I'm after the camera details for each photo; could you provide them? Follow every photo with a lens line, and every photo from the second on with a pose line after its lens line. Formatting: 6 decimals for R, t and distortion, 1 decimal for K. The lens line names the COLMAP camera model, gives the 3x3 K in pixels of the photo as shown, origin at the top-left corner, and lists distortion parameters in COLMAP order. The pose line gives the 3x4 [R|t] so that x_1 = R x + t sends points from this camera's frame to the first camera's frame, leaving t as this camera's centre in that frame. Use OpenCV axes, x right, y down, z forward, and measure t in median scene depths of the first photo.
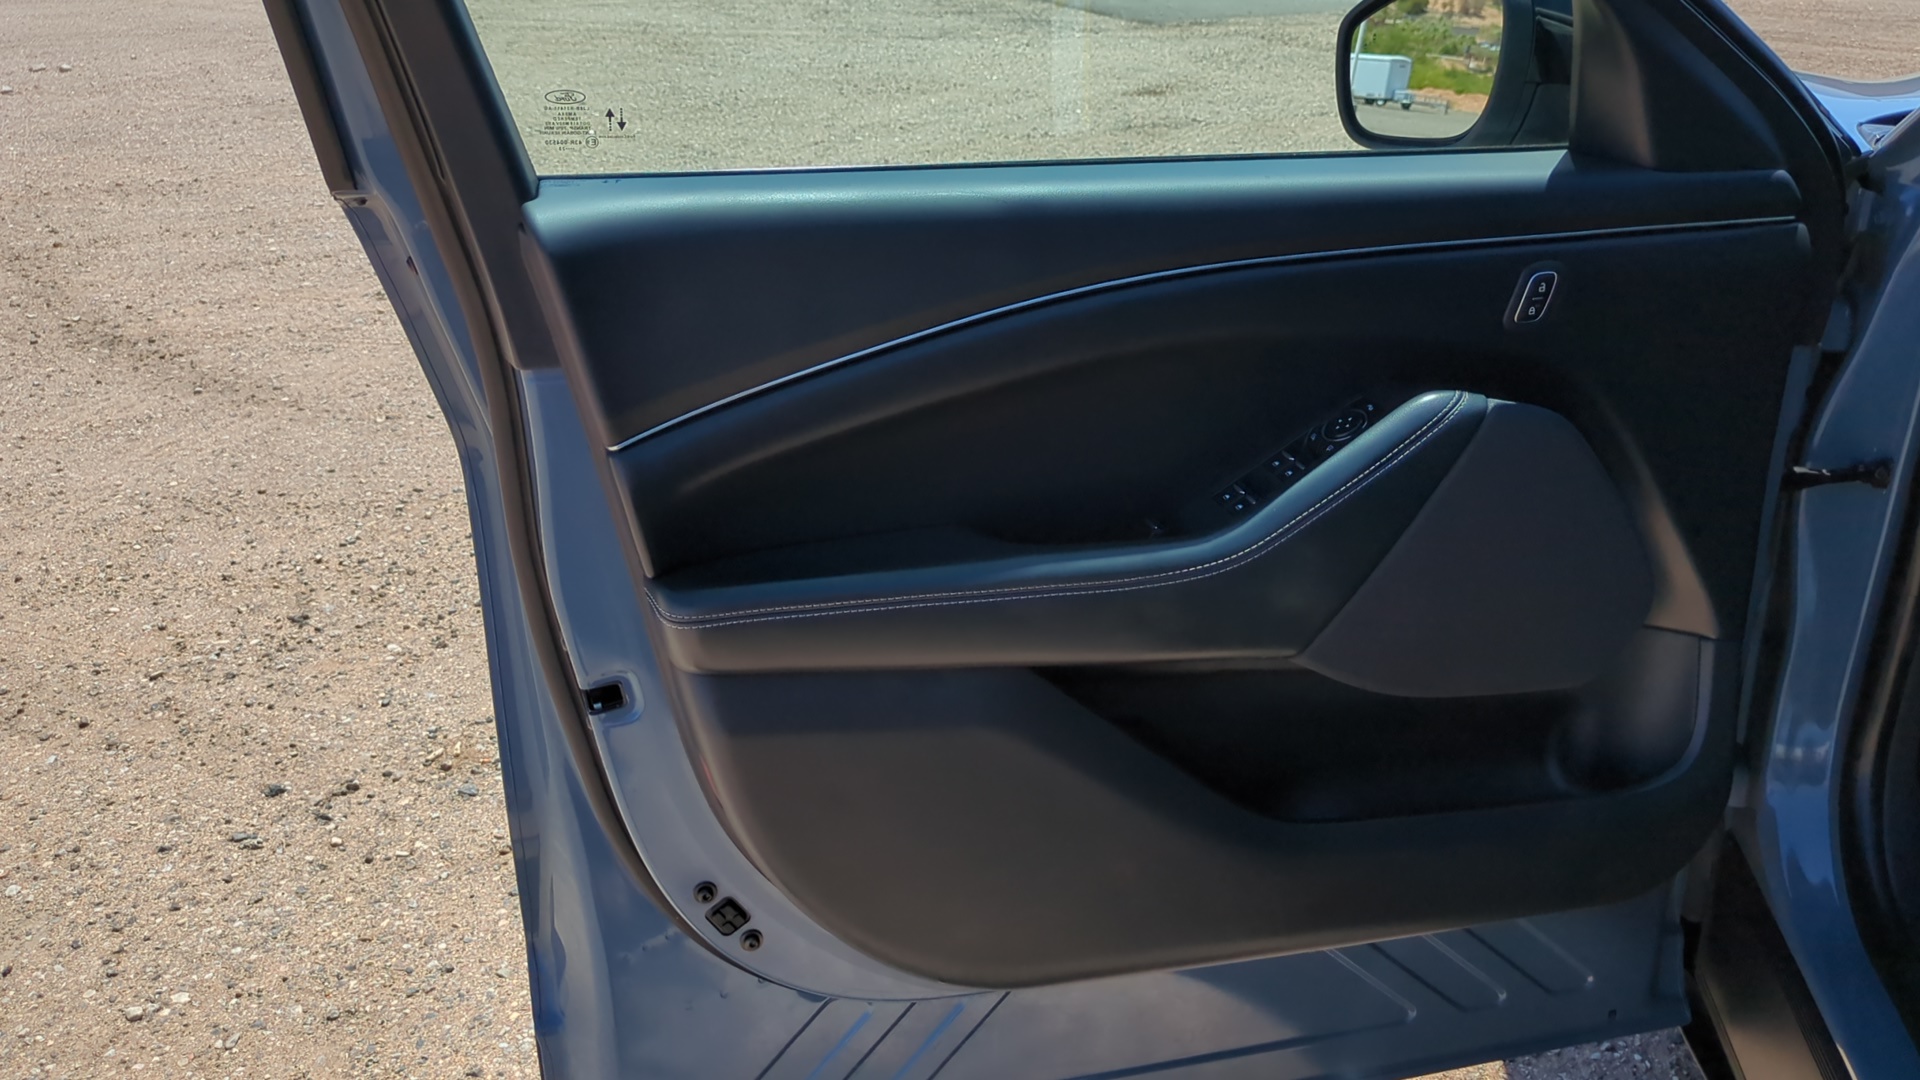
lens RADIAL K [[1574.7, 0, 966.1], [0, 1574.7, 554.4], [0, 0, 1]] dist [0.013178, -0.001768]
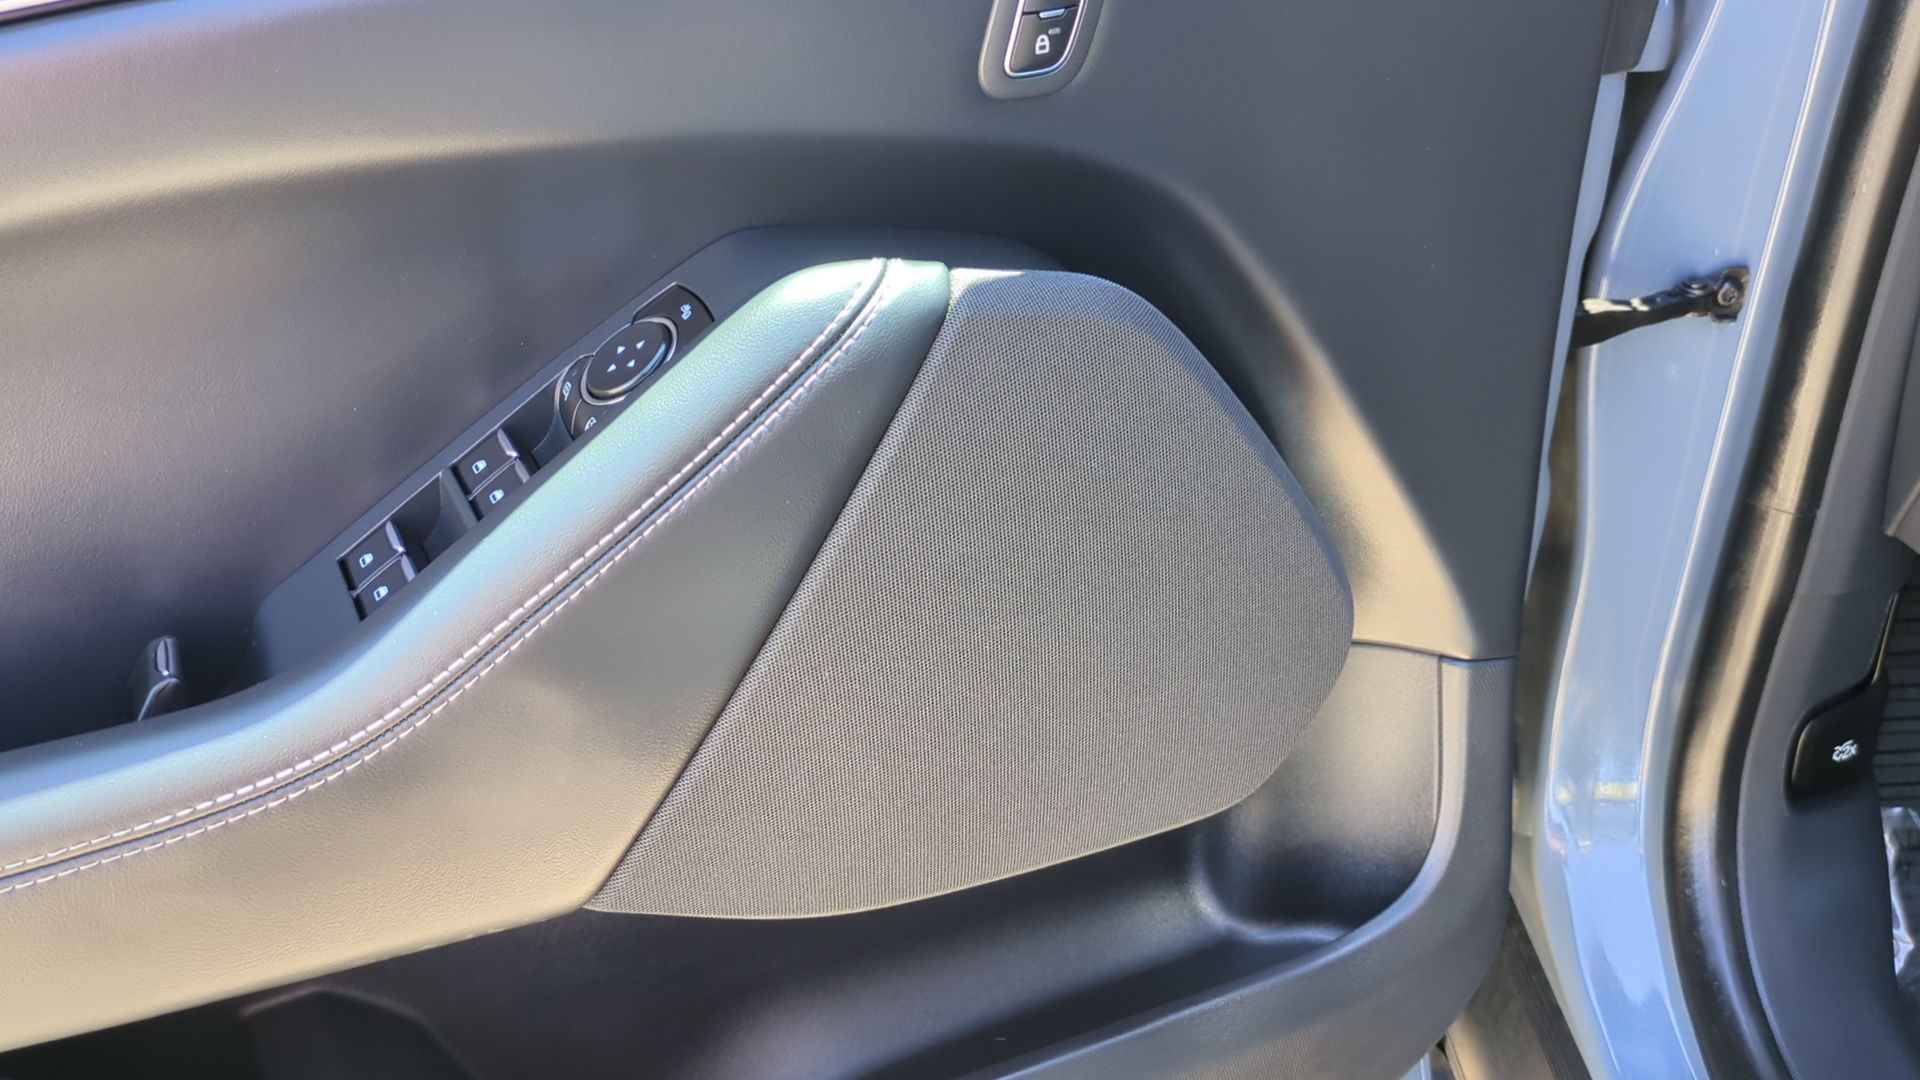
lens RADIAL K [[1647.3, 0, 974.2], [0, 1647.3, 539.0], [0, 0, 1]] dist [0.021318, -0.011242]
pose [[0.977915, -0.120325, 0.170891, 0.232294], [0.094008, 0.983505, 0.154535, -0.087828], [-0.186666, -0.135057, 0.973096, 0.518235]]
